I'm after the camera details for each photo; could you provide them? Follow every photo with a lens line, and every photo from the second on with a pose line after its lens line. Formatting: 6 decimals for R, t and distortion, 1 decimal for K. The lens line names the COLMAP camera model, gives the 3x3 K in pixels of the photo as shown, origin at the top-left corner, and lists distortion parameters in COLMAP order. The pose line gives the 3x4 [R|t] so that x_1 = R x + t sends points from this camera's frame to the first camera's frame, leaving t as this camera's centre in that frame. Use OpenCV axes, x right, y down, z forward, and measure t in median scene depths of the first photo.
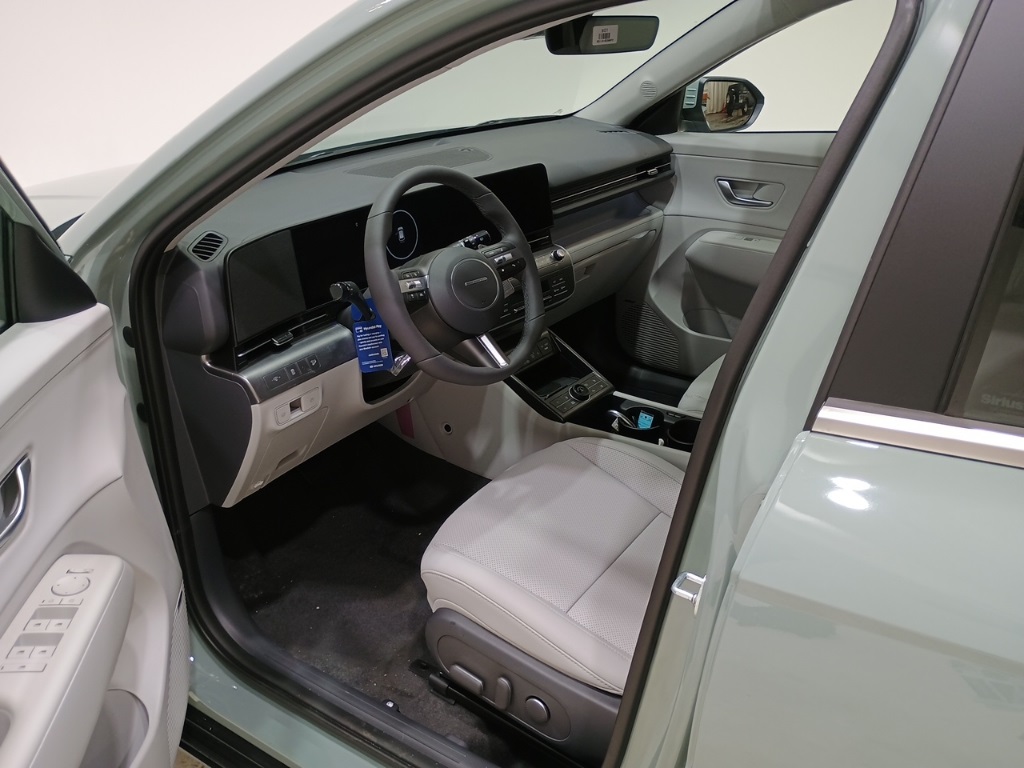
lens RADIAL K [[880.0, 0, 512.0], [0, 880.0, 384.0], [0, 0, 1]] dist [0.092101, -0.094782]
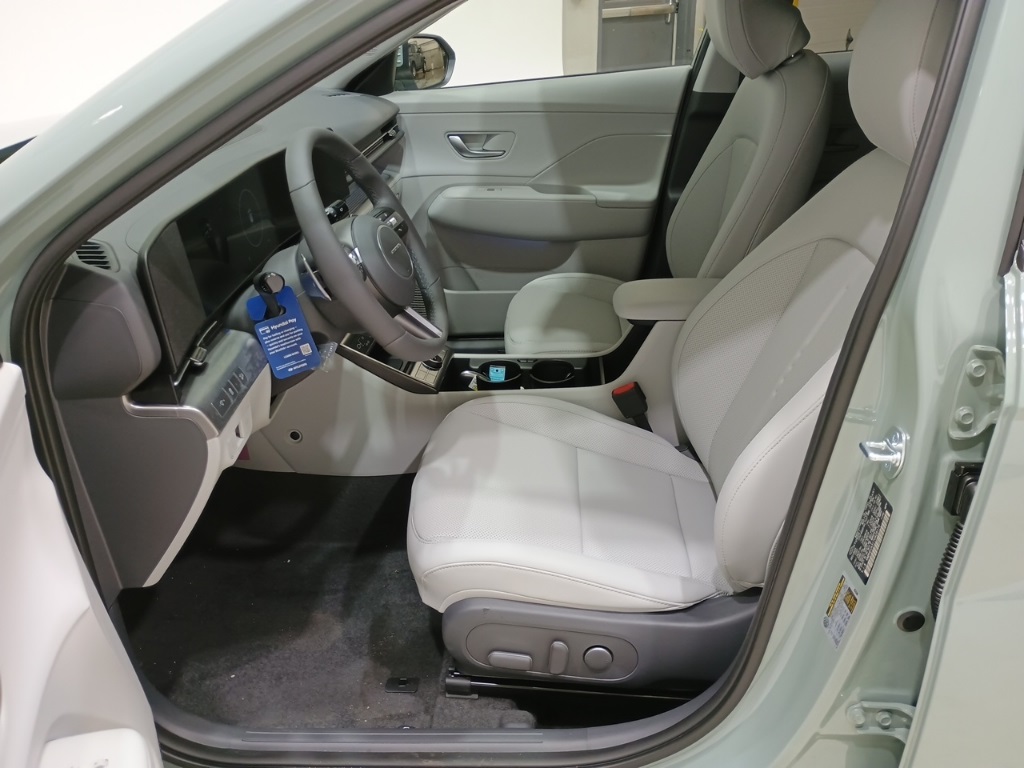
lens RADIAL K [[890.3, 0, 512.0], [0, 890.3, 384.0], [0, 0, 1]] dist [0.087834, -0.213970]
pose [[0.853156, -0.234700, 0.465877, -0.306909], [0.228922, 0.970931, 0.069913, -0.013935], [-0.468743, 0.047003, 0.882083, 0.106111]]
